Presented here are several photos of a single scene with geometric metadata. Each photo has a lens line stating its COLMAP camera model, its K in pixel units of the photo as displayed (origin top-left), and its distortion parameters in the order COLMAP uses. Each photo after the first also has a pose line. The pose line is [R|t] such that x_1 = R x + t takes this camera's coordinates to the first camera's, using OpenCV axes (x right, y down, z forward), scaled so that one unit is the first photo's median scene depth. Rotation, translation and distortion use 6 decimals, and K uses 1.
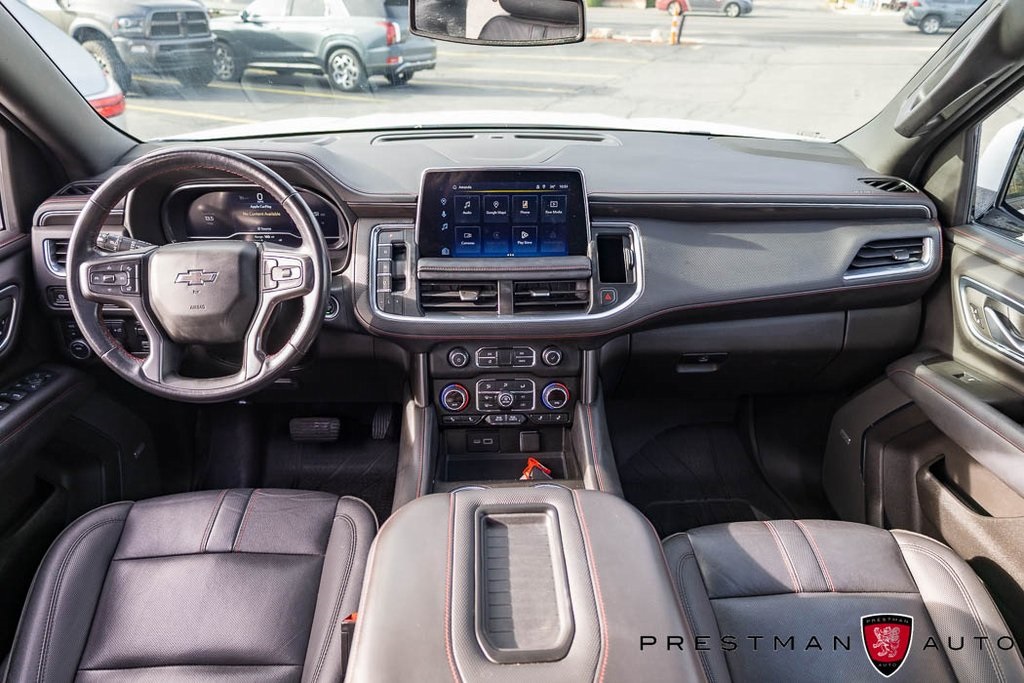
lens RADIAL K [[685.2, 0, 507.1], [0, 685.2, 345.8], [0, 0, 1]] dist [-0.002330, -0.002592]
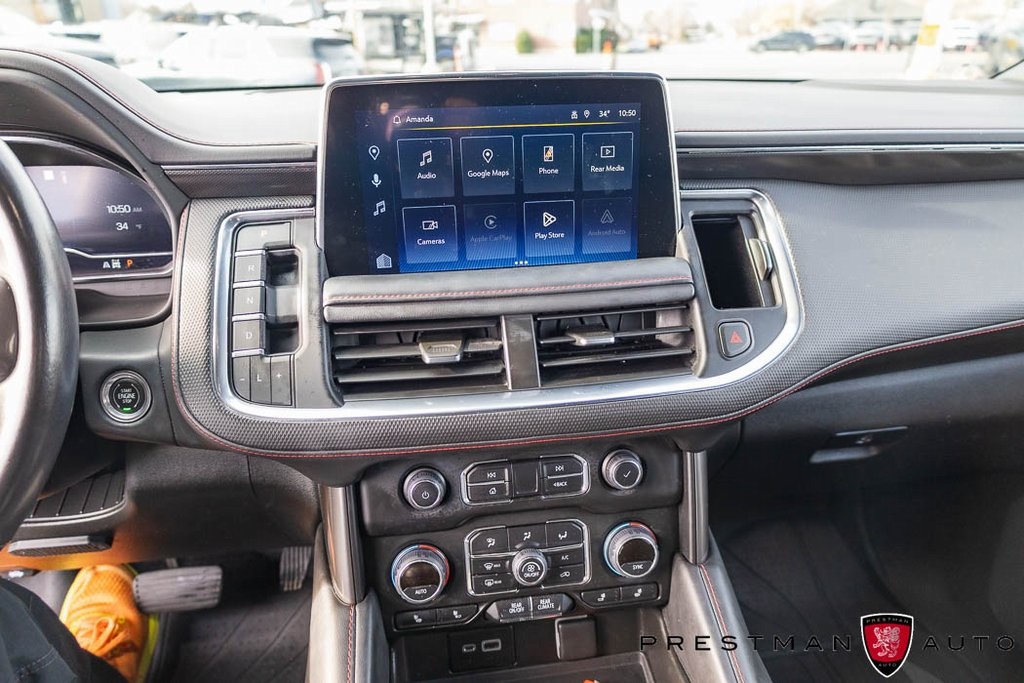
lens RADIAL K [[685.2, 0, 522.5], [0, 685.2, 339.5], [0, 0, 1]] dist [-0.002330, -0.002592]
pose [[0.993512, -0.057603, 0.098063, -0.044781], [0.064917, 0.995209, -0.073105, -0.044371], [-0.093382, 0.078996, 0.992491, 0.532248]]
